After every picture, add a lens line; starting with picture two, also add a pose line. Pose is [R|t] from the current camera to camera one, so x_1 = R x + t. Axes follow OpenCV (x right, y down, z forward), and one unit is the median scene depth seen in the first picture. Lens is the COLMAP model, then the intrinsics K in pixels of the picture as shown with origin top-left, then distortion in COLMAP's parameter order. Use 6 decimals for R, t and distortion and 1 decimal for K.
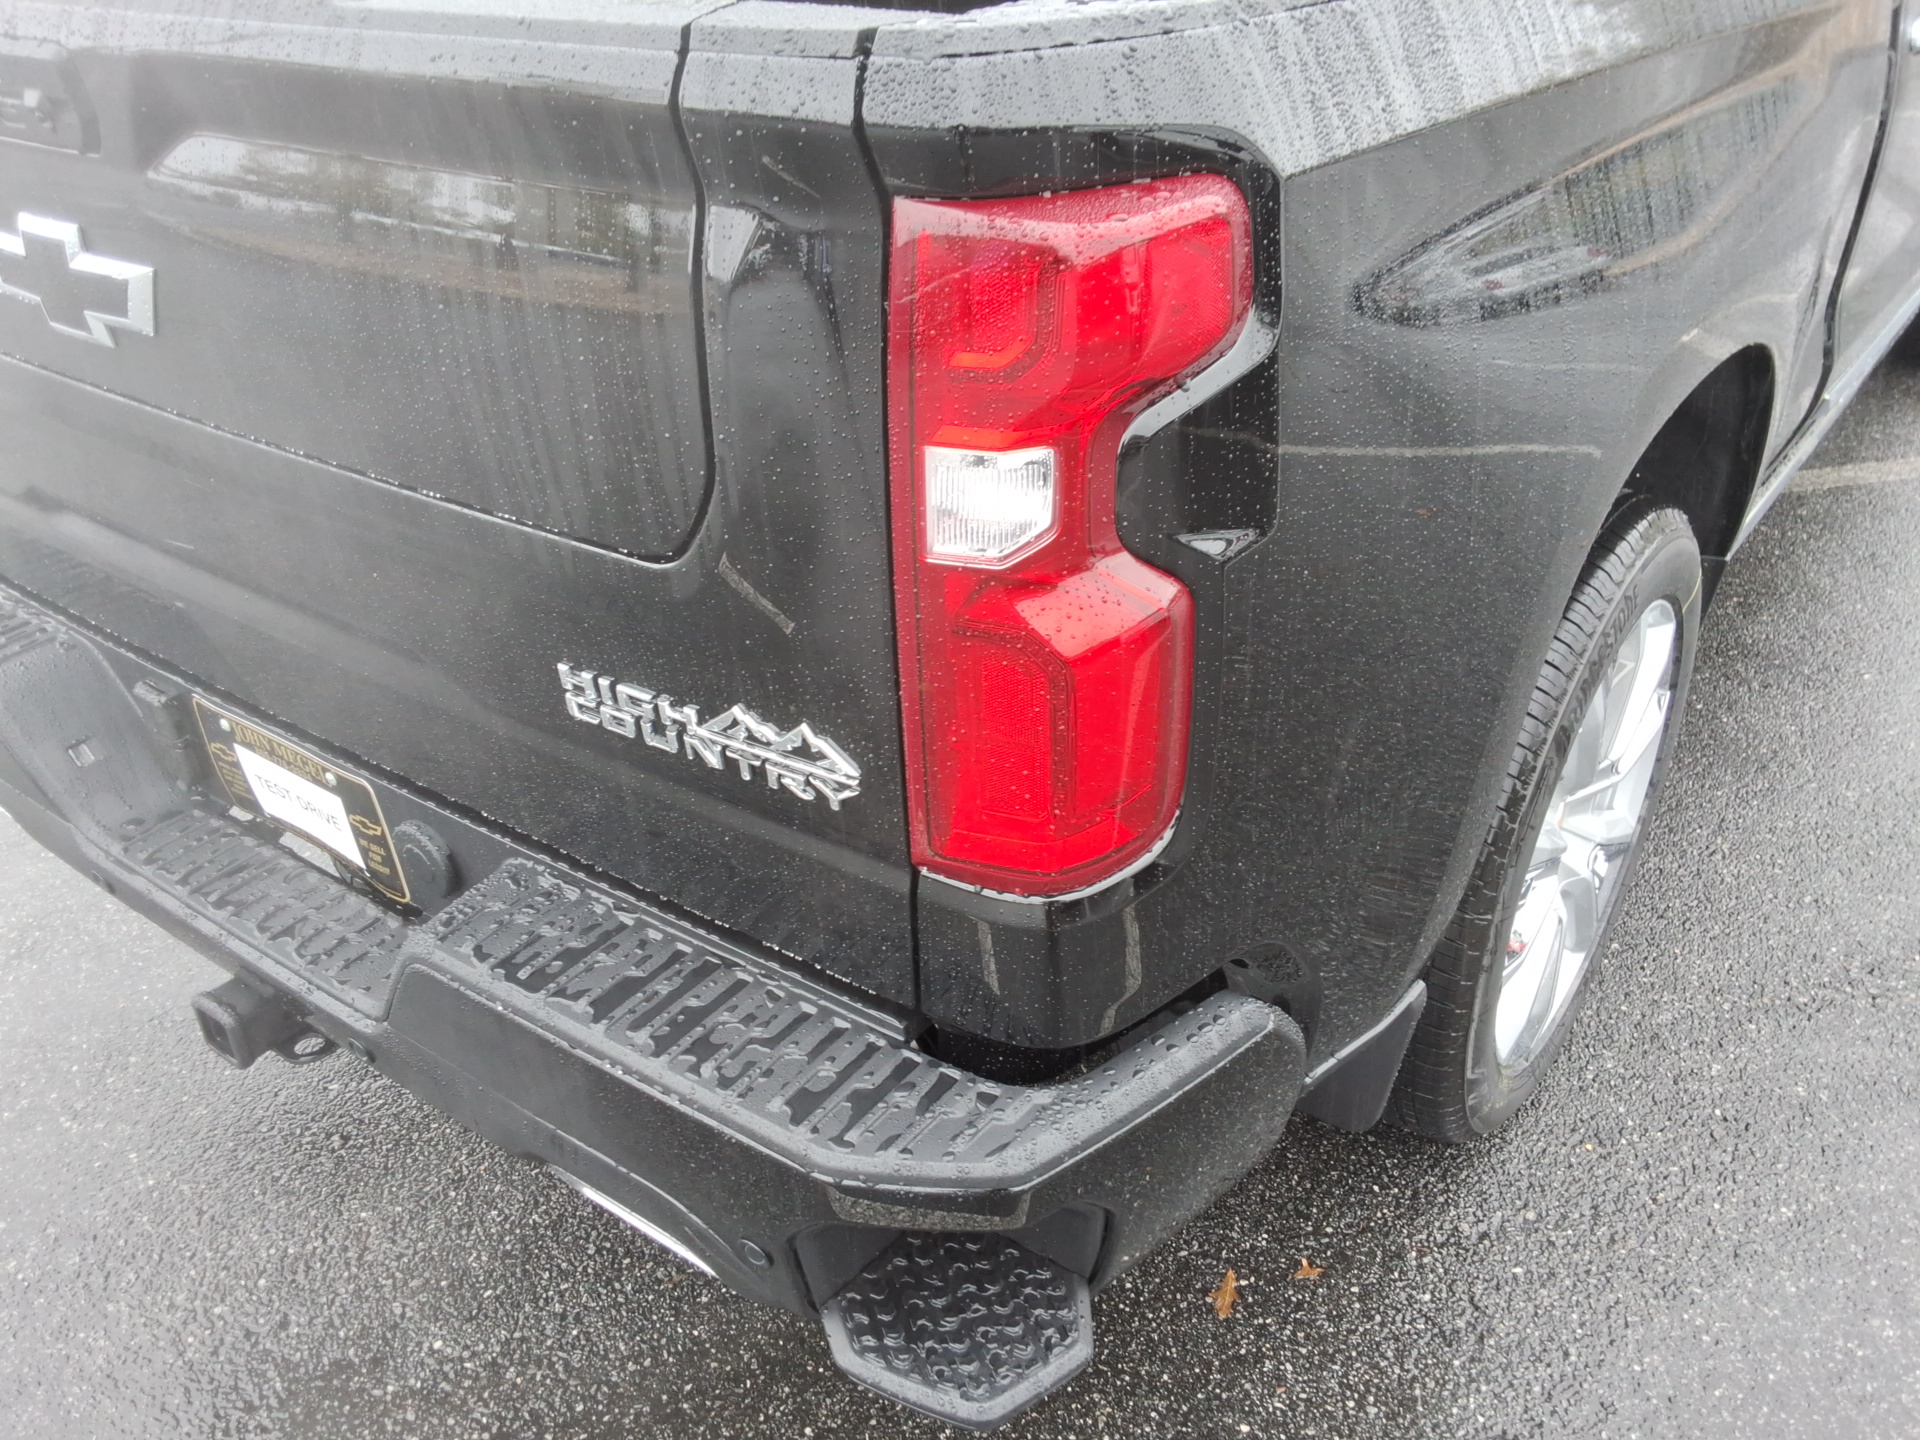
lens RADIAL K [[1531.1, 0, 966.3], [0, 1531.1, 726.2], [0, 0, 1]] dist [0.124069, -0.183866]
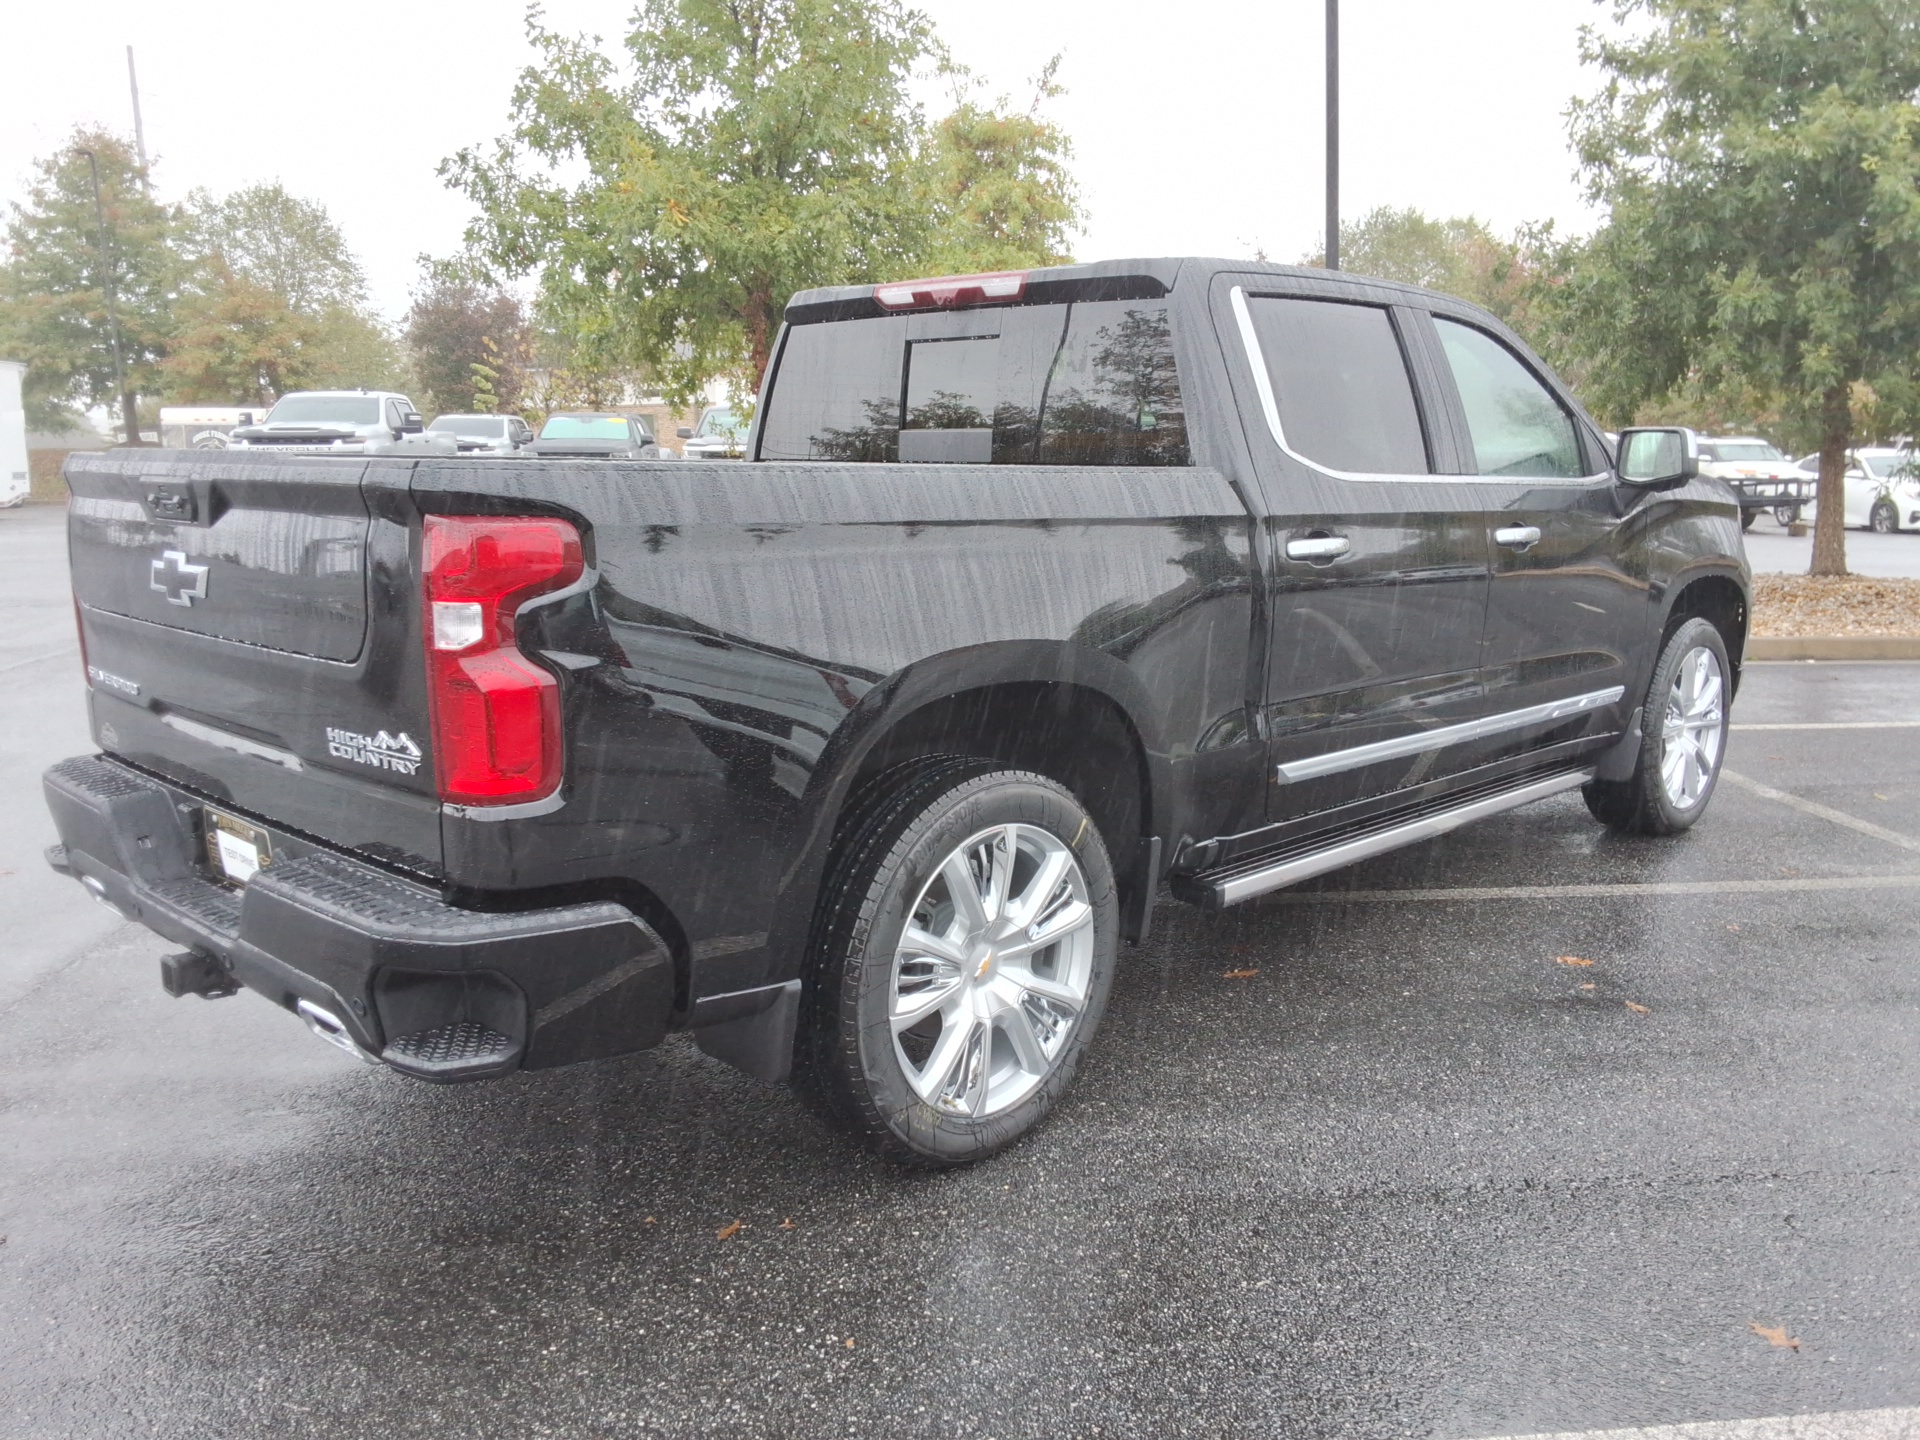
lens RADIAL K [[1531.1, 0, 961.8], [0, 1531.1, 728.8], [0, 0, 1]] dist [0.124069, -0.183866]
pose [[0.990128, 0.043578, -0.133217, 0.944660], [-0.087064, 0.936061, -0.340895, 0.648769], [0.109843, 0.349128, 0.930615, -0.996069]]
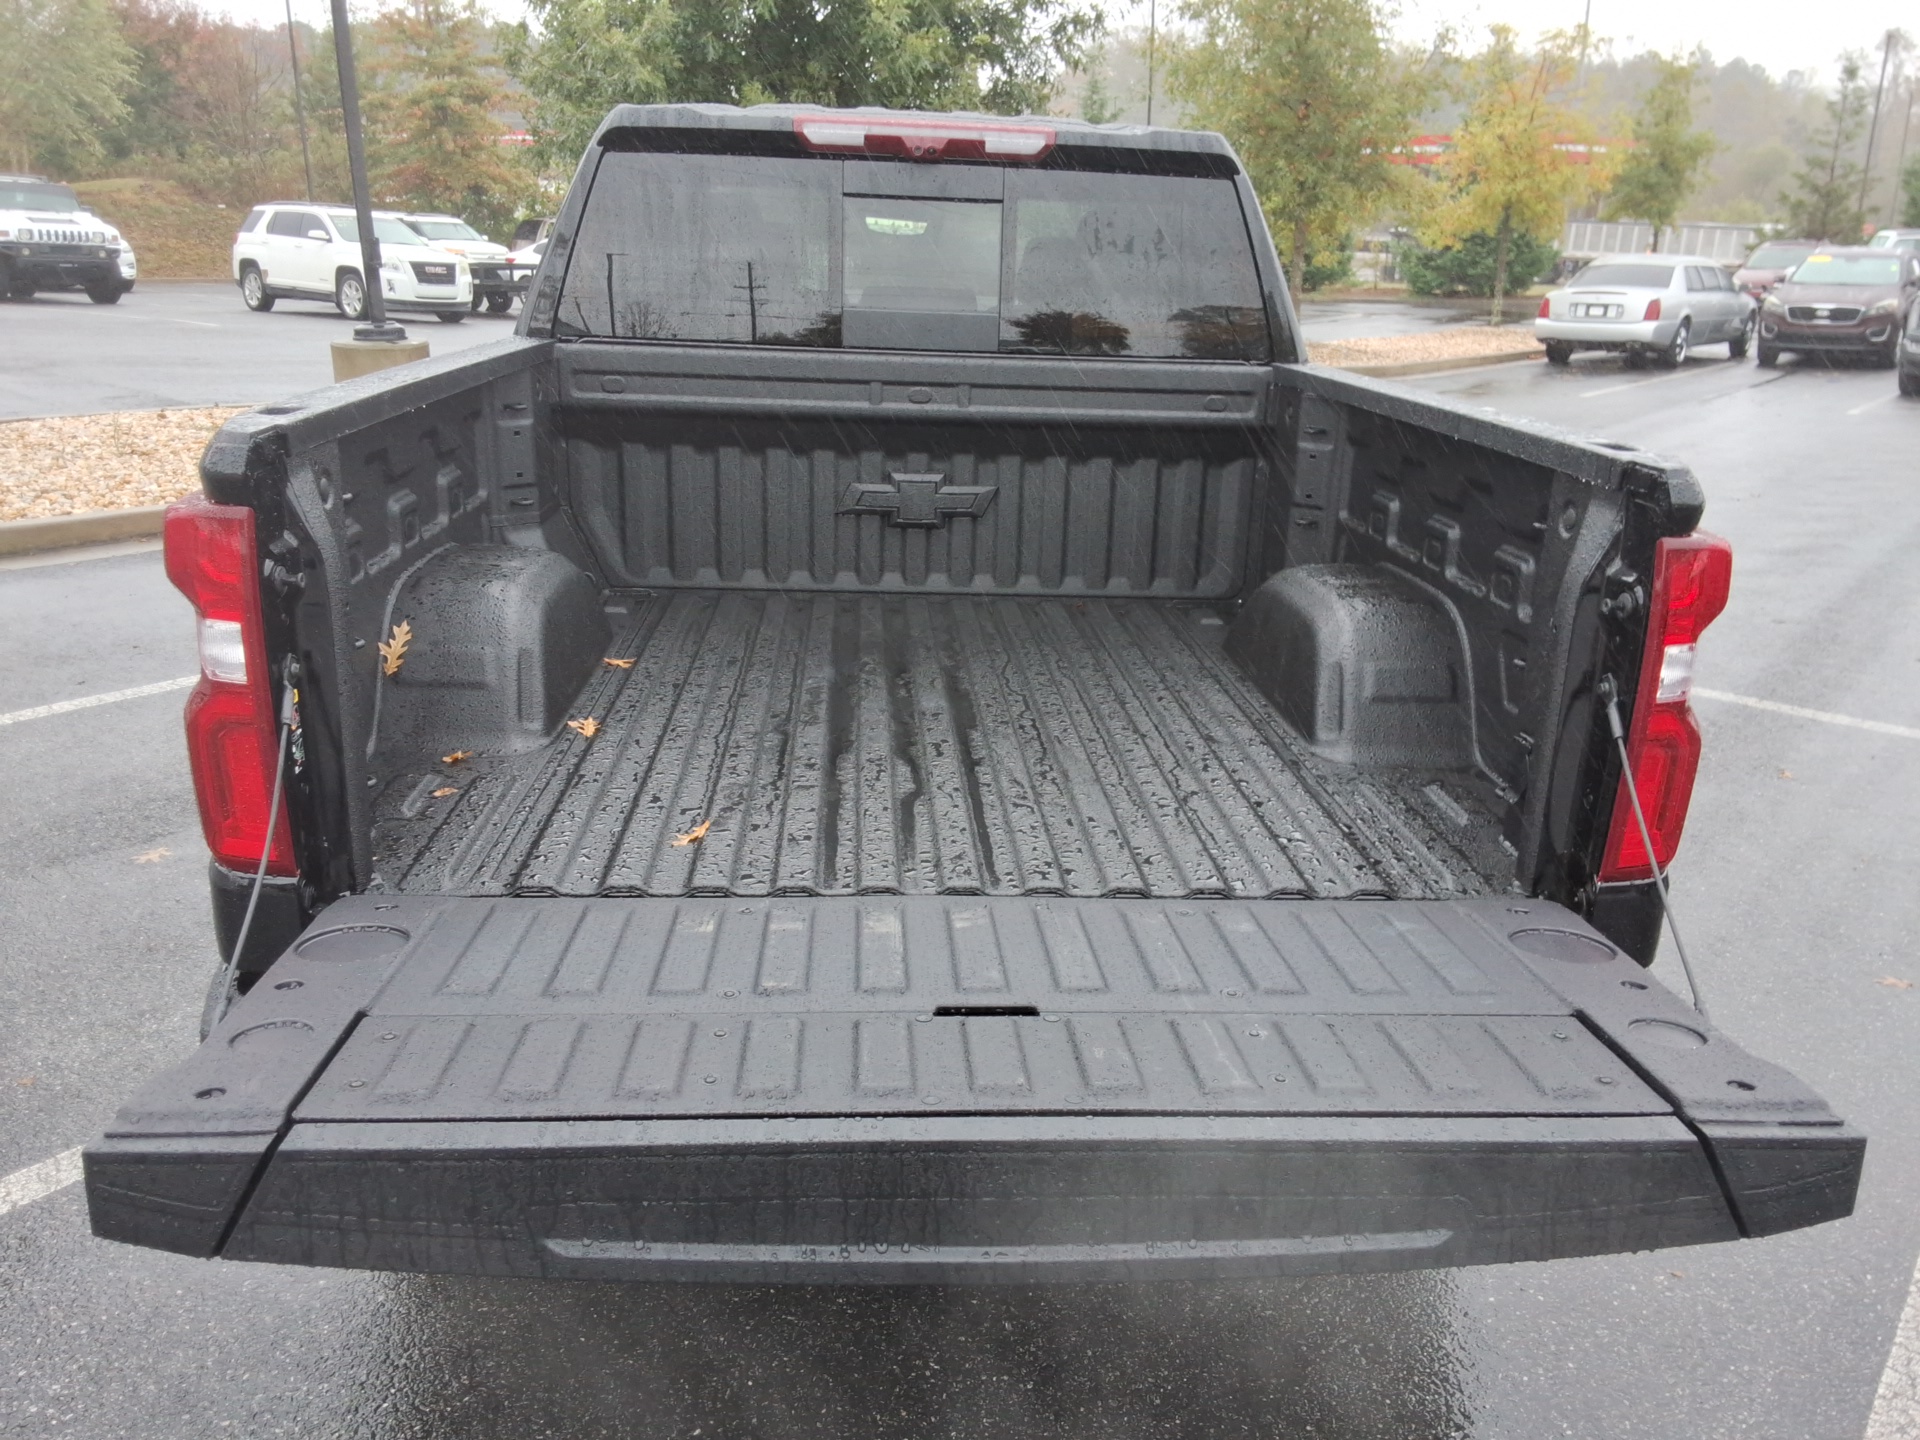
lens RADIAL K [[1531.1, 0, 980.7], [0, 1531.1, 727.9], [0, 0, 1]] dist [0.124069, -0.183866]
pose [[0.762437, -0.153697, 0.628543, -1.609971], [0.288741, 0.950118, -0.117919, -0.067959], [-0.579066, 0.271392, 0.768784, -0.059626]]
